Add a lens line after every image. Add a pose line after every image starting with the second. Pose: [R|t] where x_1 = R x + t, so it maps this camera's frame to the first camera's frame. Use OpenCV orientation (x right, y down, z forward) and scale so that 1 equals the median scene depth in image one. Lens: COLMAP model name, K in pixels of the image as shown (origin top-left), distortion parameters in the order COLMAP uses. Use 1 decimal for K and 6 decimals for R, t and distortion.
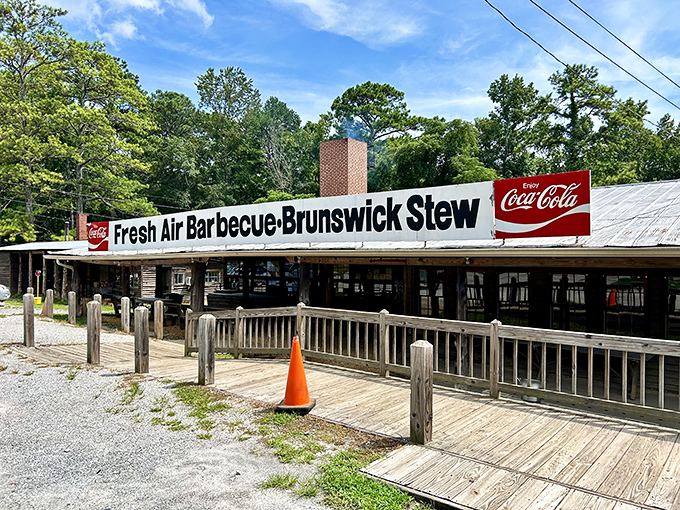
lens RADIAL K [[489.0, 0, 340.1], [0, 489.0, 258.4], [0, 0, 1]] dist [0.036934, -0.006019]
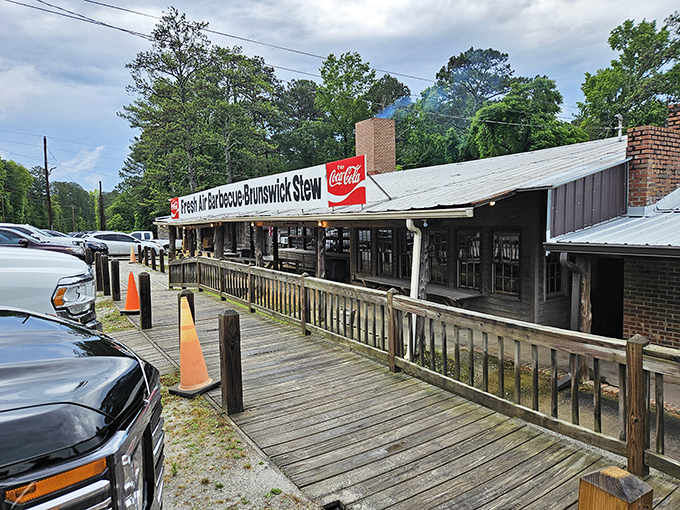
lens RADIAL K [[437.8, 0, 340.2], [0, 437.8, 253.7], [0, 0, 1]] dist [0.046649, -0.003746]
pose [[0.961348, 0.000320, -0.275337, 0.519972], [0.021035, 0.996991, 0.074603, -0.000205], [0.274532, -0.077511, 0.958449, -0.126916]]
